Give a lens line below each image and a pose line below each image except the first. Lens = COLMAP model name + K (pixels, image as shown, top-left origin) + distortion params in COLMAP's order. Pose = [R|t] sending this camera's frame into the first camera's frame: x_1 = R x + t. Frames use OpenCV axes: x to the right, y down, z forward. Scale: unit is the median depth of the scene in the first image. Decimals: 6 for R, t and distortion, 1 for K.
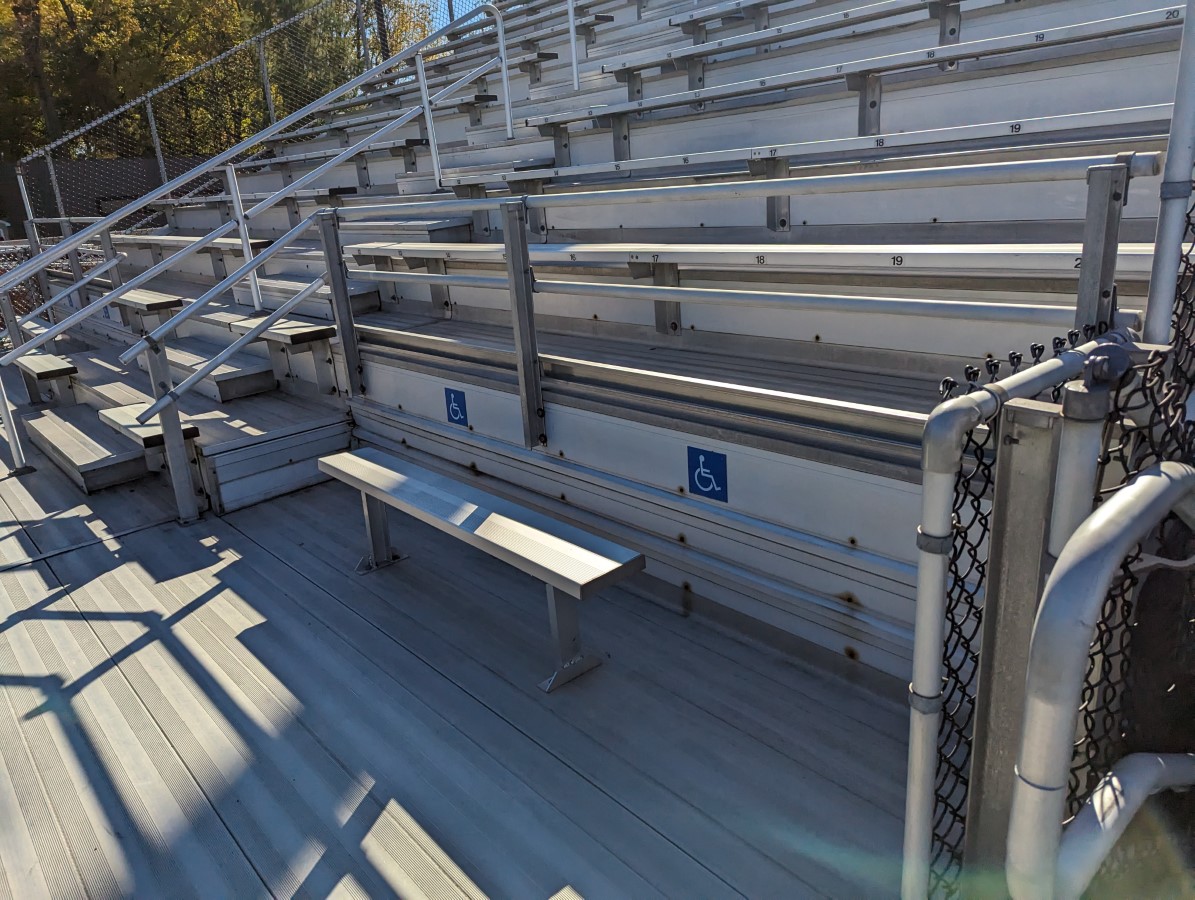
lens RADIAL K [[841.7, 0, 586.9], [0, 841.7, 421.3], [0, 0, 1]] dist [0.043690, -0.036651]
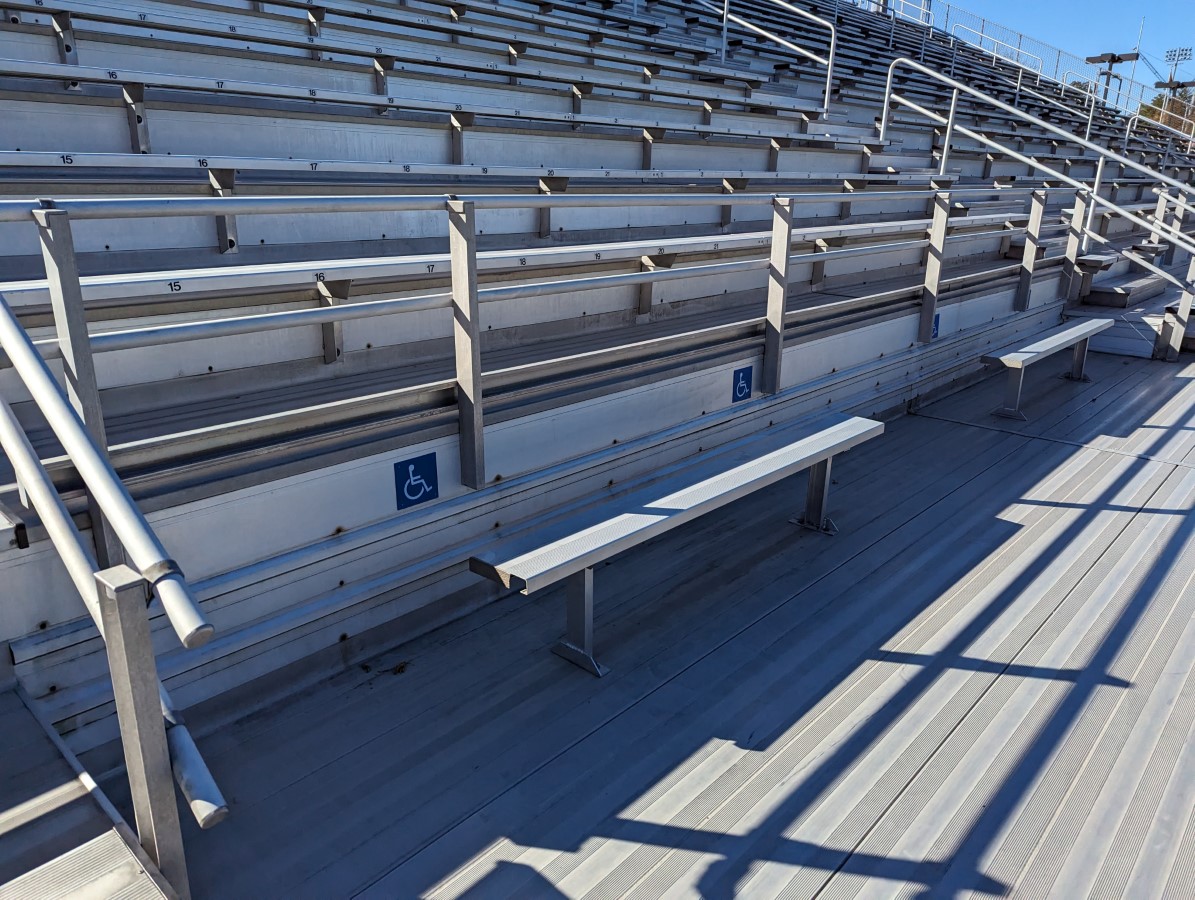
lens RADIAL K [[841.7, 0, 586.9], [0, 841.7, 421.3], [0, 0, 1]] dist [0.043690, -0.036651]
pose [[-0.106716, -0.201505, 0.973657, -1.007161], [0.266550, 0.937607, 0.223259, -0.217975], [-0.957895, 0.283354, -0.046347, 1.024805]]
